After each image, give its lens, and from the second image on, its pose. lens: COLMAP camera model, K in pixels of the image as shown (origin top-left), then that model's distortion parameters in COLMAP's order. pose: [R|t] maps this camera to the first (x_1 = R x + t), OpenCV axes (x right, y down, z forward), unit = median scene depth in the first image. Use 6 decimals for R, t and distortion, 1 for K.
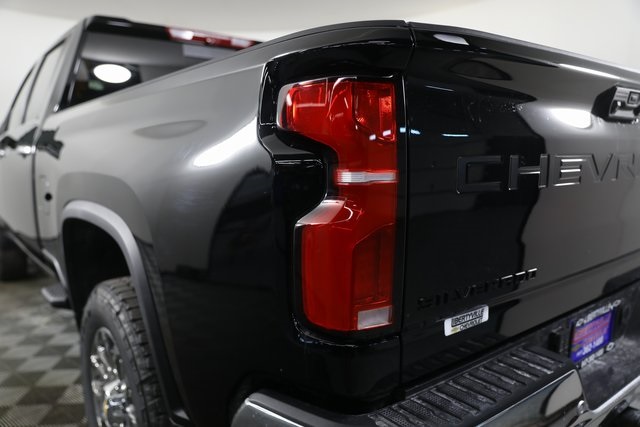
lens RADIAL K [[483.7, 0, 320.0], [0, 483.7, 213.5], [0, 0, 1]] dist [-0.000599, 0.000352]
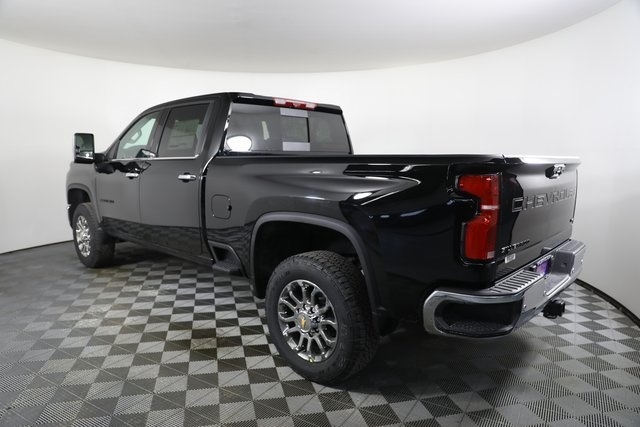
lens RADIAL K [[446.1, 0, 320.0], [0, 446.1, 213.5], [0, 0, 1]] dist [-0.095733, 0.083952]
pose [[0.988819, -0.010406, 0.148758, -0.821406], [0.009880, 0.999942, 0.004274, -0.036061], [-0.148793, -0.002757, 0.988864, -0.935143]]
